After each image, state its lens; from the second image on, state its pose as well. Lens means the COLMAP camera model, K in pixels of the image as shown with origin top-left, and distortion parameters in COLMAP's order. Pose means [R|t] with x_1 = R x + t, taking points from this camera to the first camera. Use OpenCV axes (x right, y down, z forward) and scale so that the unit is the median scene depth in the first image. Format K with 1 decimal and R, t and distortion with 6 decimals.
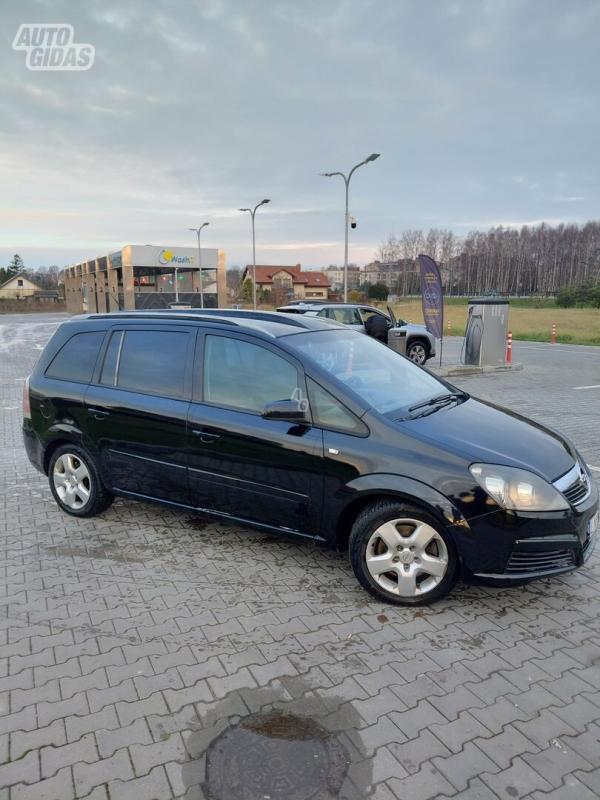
lens RADIAL K [[598.6, 0, 297.8], [0, 598.6, 400.8], [0, 0, 1]] dist [-0.003139, -0.013690]
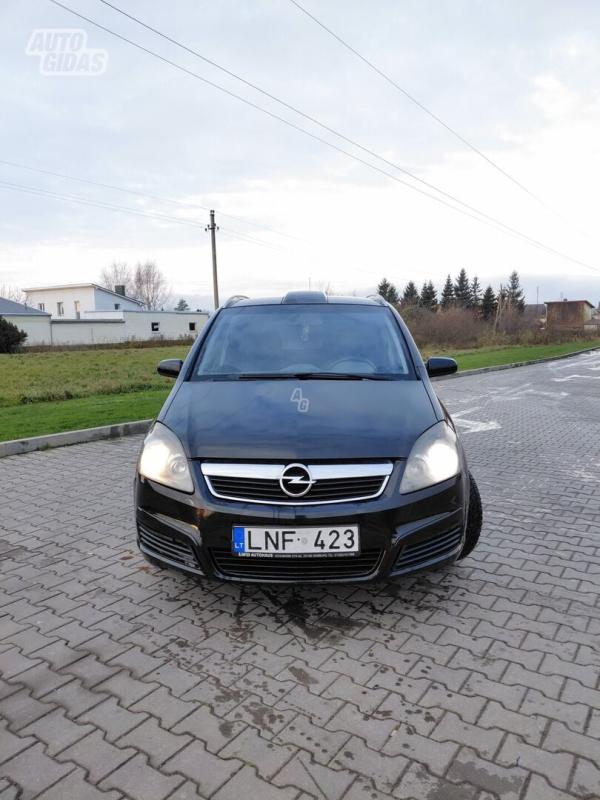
lens RADIAL K [[598.6, 0, 299.8], [0, 598.6, 396.0], [0, 0, 1]] dist [-0.003139, -0.013690]
pose [[0.501762, 0.088357, -0.860481, 0.275513], [-0.137527, 0.990265, 0.021489, 0.003457], [0.854003, 0.107557, 0.509029, 0.160867]]
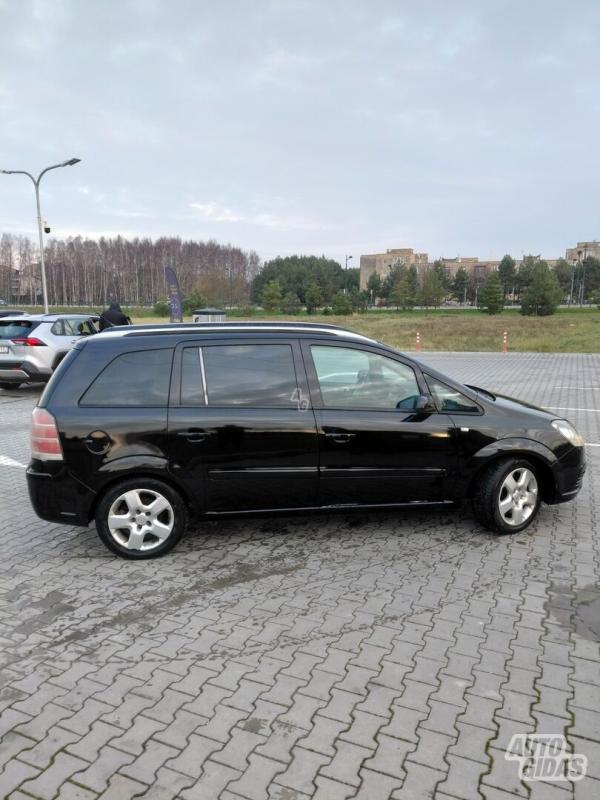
lens RADIAL K [[598.6, 0, 293.8], [0, 598.6, 400.2], [0, 0, 1]] dist [-0.003139, -0.013690]
pose [[0.764492, -0.101103, 0.636656, -0.250826], [0.110869, 0.993529, 0.024646, -0.012140], [-0.635028, 0.051744, 0.770754, 0.058419]]
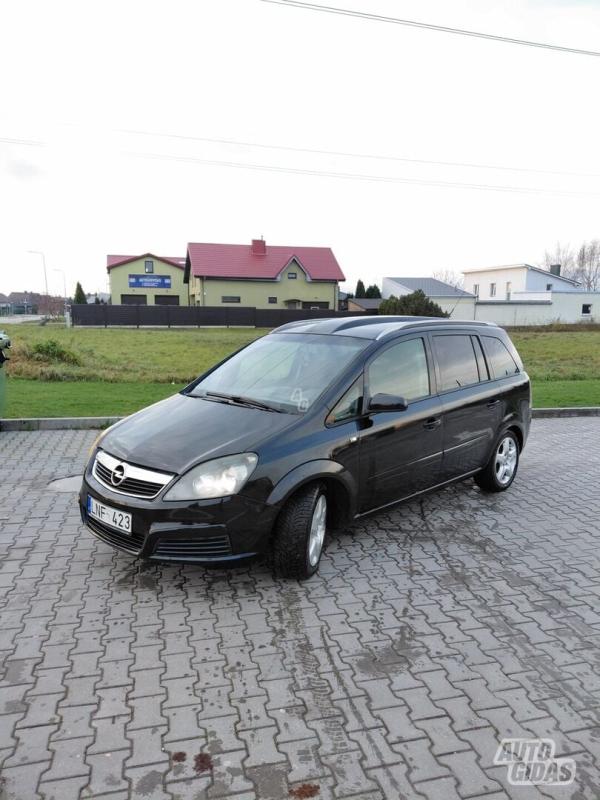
lens RADIAL K [[598.6, 0, 301.9], [0, 598.6, 403.0], [0, 0, 1]] dist [-0.003139, -0.013690]
pose [[-0.211898, 0.152027, -0.965395, 0.353196], [-0.173364, 0.966313, 0.190223, -0.061569], [0.961792, 0.207672, -0.178404, 0.372678]]
